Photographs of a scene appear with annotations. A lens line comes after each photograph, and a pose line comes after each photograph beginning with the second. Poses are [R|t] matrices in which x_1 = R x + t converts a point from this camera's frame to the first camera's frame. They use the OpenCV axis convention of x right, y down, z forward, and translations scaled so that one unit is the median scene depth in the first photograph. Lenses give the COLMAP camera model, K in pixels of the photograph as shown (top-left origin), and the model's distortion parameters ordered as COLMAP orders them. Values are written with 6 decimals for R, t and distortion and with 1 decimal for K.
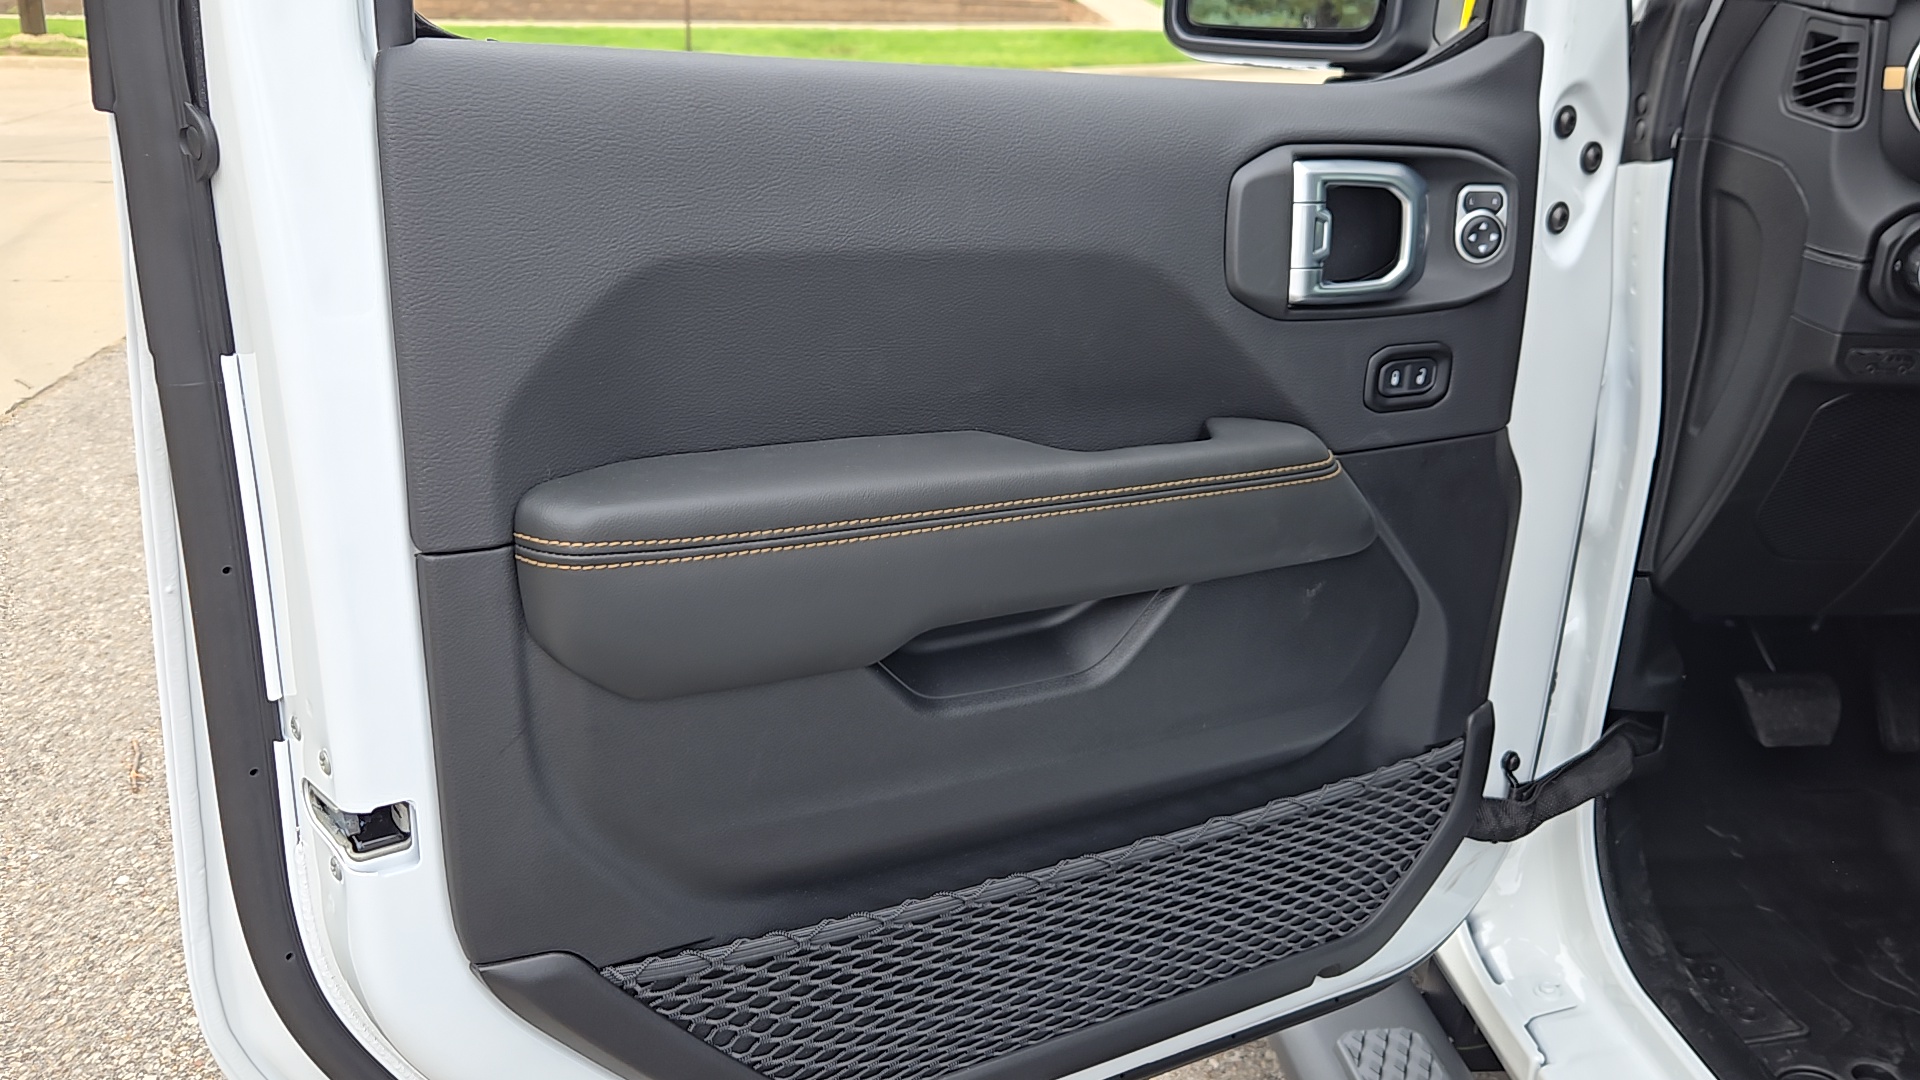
lens RADIAL K [[1603.7, 0, 956.3], [0, 1603.7, 537.9], [0, 0, 1]] dist [0.009356, 0.002492]
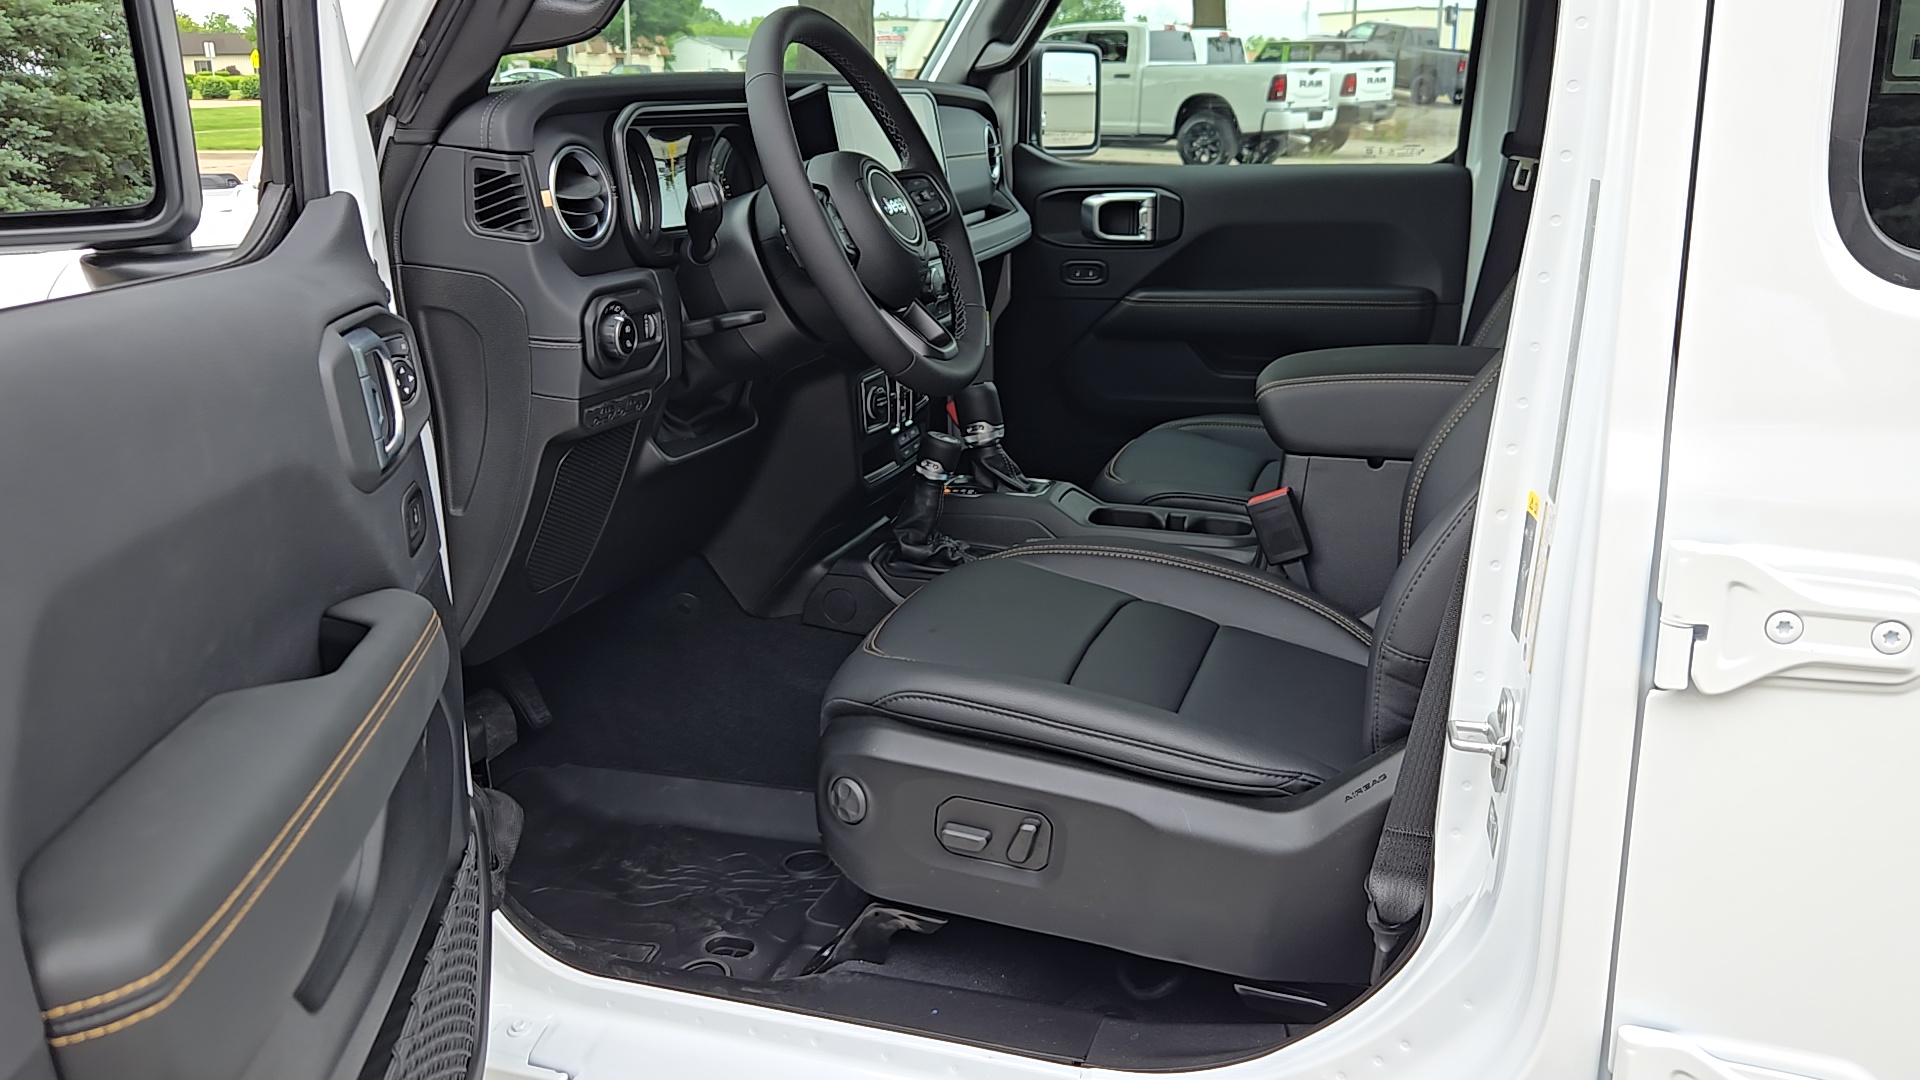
lens RADIAL K [[1603.7, 0, 956.3], [0, 1603.7, 547.5], [0, 0, 1]] dist [0.009356, 0.002492]
pose [[0.429822, -0.291519, 0.854558, -0.425203], [0.332964, 0.930917, 0.150095, -0.110178], [-0.839278, 0.220023, 0.497194, 0.160120]]
